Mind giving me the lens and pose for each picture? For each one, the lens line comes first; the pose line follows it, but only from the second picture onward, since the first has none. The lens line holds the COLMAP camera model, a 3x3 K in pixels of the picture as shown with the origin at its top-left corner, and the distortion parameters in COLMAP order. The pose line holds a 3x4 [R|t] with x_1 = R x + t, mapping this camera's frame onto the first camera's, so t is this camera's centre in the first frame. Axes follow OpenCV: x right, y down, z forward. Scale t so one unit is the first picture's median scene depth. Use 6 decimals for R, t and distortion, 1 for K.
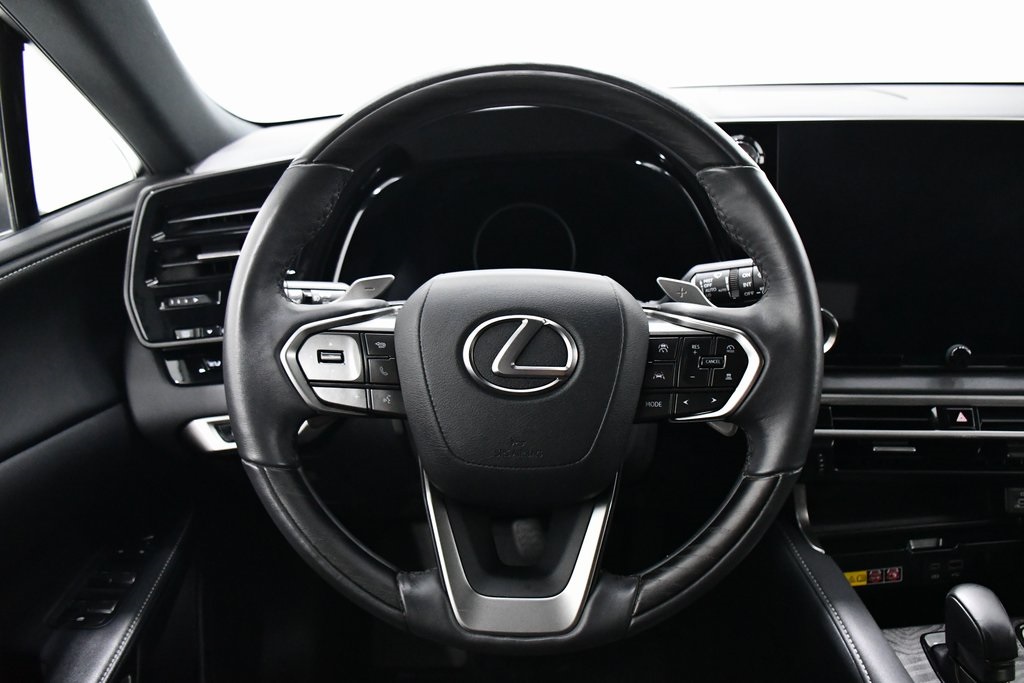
lens RADIAL K [[760.5, 0, 512.0], [0, 760.5, 341.5], [0, 0, 1]] dist [-0.143440, 0.050569]
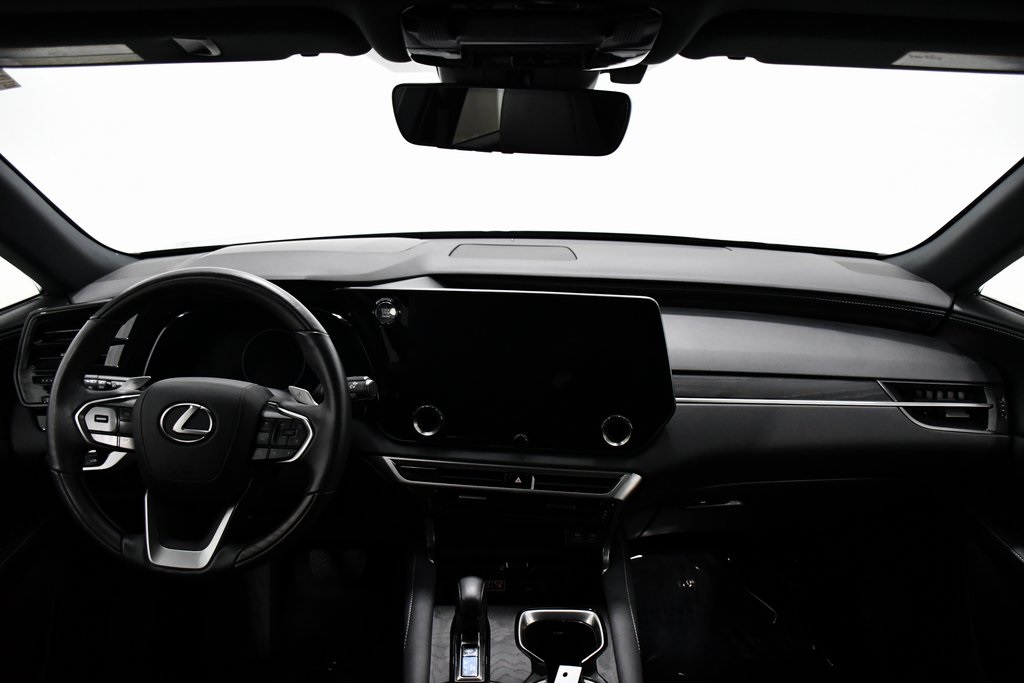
lens RADIAL K [[760.5, 0, 512.0], [0, 760.5, 341.5], [0, 0, 1]] dist [-0.143440, 0.050569]
pose [[0.997512, 0.051579, 0.048060, 0.718655], [-0.046258, 0.993299, -0.105910, -0.027749], [-0.053200, 0.103423, 0.993214, -0.945512]]
